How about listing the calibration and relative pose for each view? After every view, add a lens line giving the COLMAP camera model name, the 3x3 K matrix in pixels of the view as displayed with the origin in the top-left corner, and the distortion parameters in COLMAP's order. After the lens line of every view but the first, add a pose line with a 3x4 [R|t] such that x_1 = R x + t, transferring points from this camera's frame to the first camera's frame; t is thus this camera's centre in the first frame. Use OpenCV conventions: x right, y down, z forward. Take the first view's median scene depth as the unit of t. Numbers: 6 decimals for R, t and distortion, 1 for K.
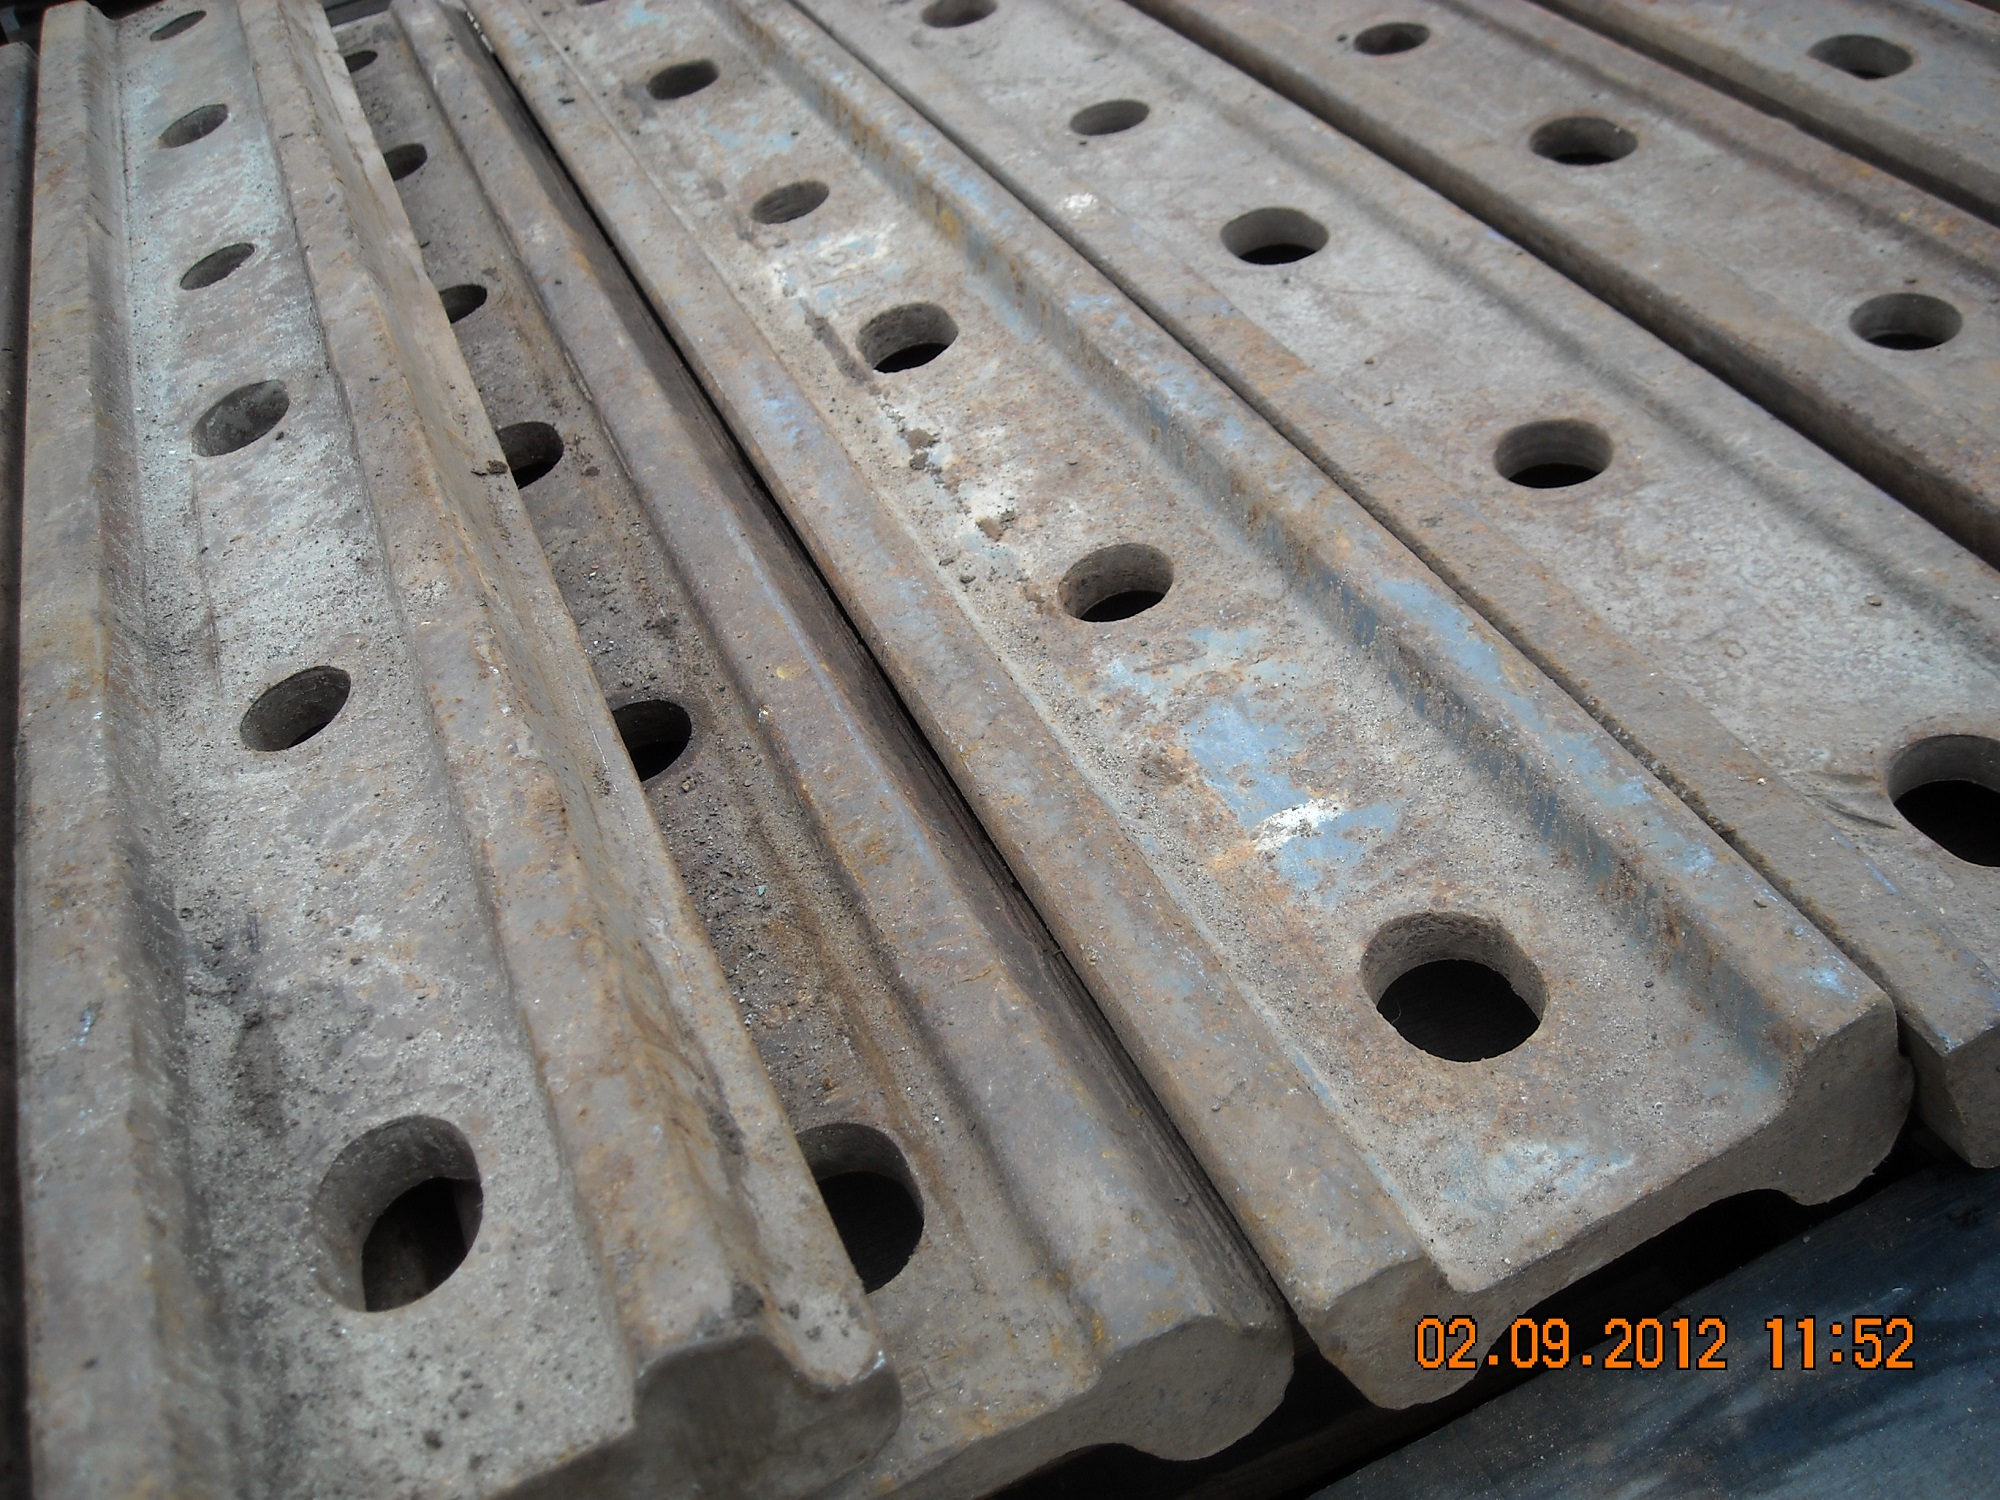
lens RADIAL K [[2046.0, 0, 1064.3], [0, 2046.0, 788.0], [0, 0, 1]] dist [-0.196439, 0.119627]
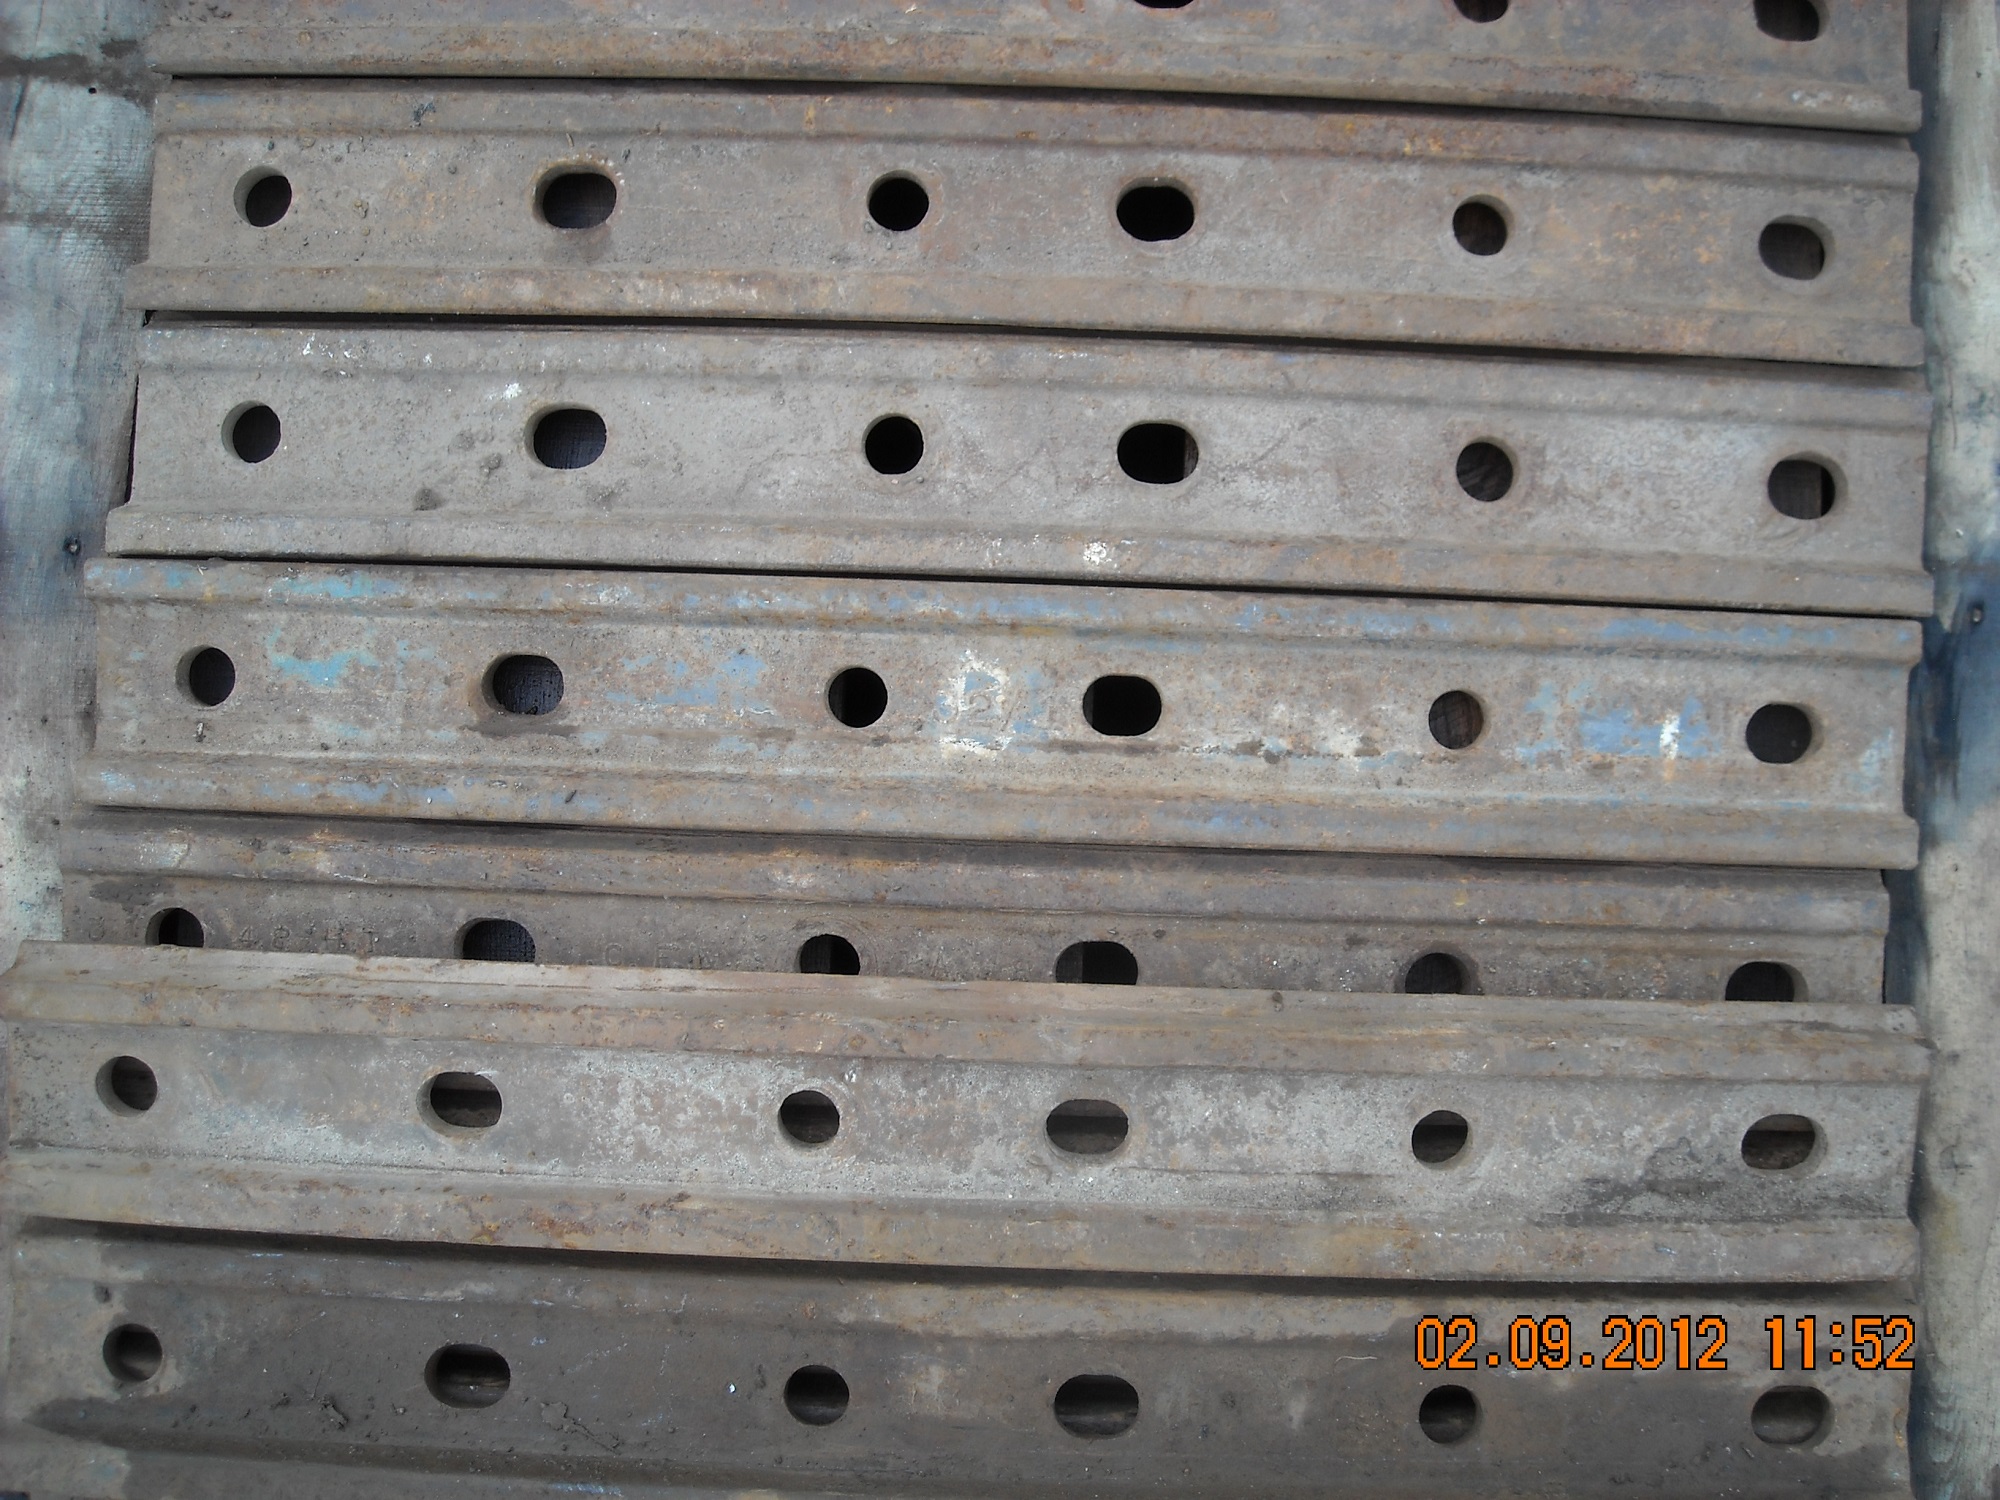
lens RADIAL K [[2046.0, 0, 1064.3], [0, 2046.0, 788.0], [0, 0, 1]] dist [-0.196439, 0.119627]
pose [[0.420653, -0.885447, 0.197573, -0.509982], [0.534195, 0.417767, 0.734919, -1.513601], [-0.733271, -0.203604, 0.648736, 0.028862]]
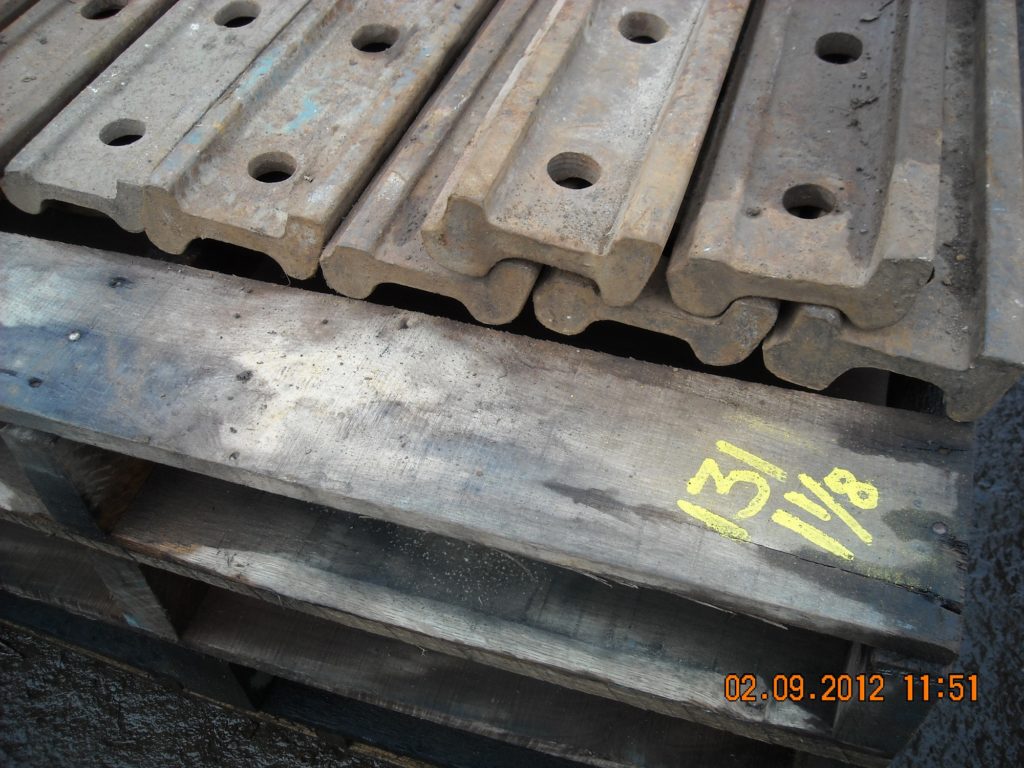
lens RADIAL K [[1047.5, 0, 544.9], [0, 1047.5, 403.5], [0, 0, 1]] dist [-0.196439, 0.119627]
pose [[-0.752177, -0.373737, 0.542726, -1.288993], [0.517841, 0.174095, 0.837575, -1.436008], [-0.407518, 0.911050, 0.062586, 1.664769]]
